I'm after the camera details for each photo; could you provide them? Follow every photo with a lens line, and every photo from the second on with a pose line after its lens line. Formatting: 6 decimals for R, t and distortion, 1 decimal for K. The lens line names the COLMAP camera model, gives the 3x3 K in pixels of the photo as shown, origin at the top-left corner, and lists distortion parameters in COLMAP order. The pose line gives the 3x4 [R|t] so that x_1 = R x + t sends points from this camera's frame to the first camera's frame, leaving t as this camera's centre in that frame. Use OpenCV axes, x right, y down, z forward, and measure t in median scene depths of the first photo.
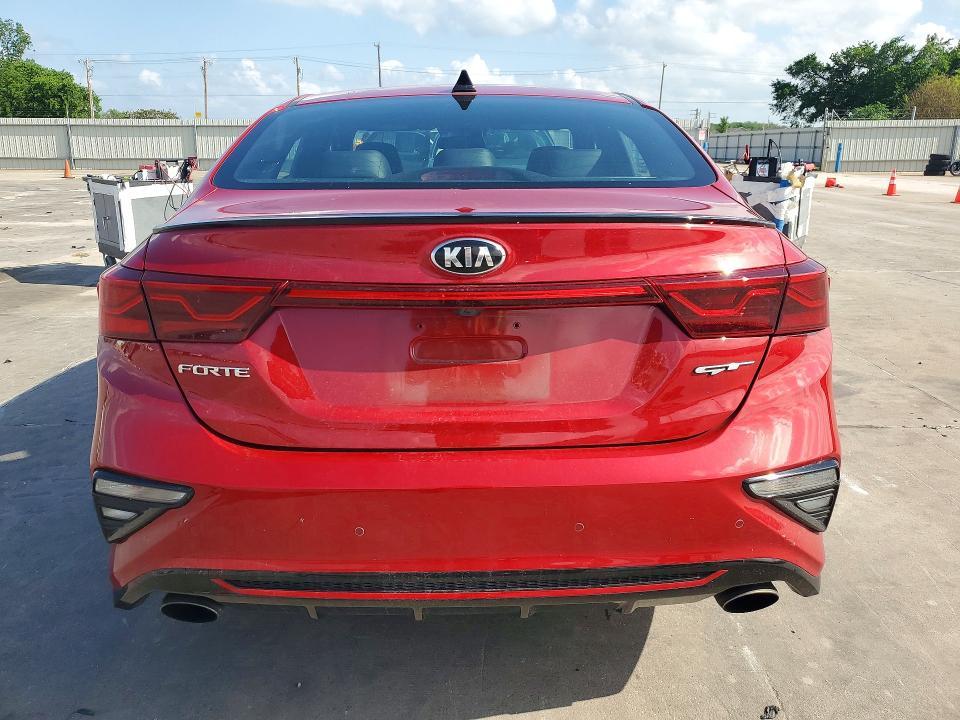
lens RADIAL K [[772.5, 0, 480.0], [0, 772.5, 360.0], [0, 0, 1]] dist [0.004020, 0.013333]
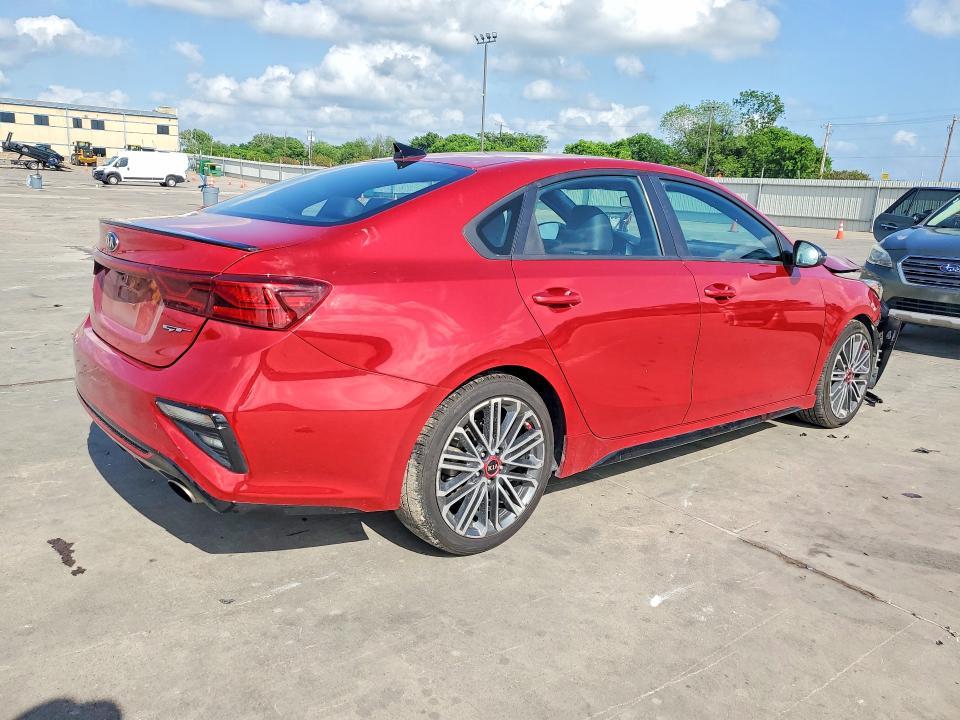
lens RADIAL K [[812.6, 0, 480.0], [0, 812.6, 360.0], [0, 0, 1]] dist [0.004479, 0.002945]
pose [[0.582700, 0.187950, -0.790655, 0.140395], [-0.253455, 0.966394, 0.042934, -0.011043], [0.772154, 0.175378, 0.610754, 0.032255]]
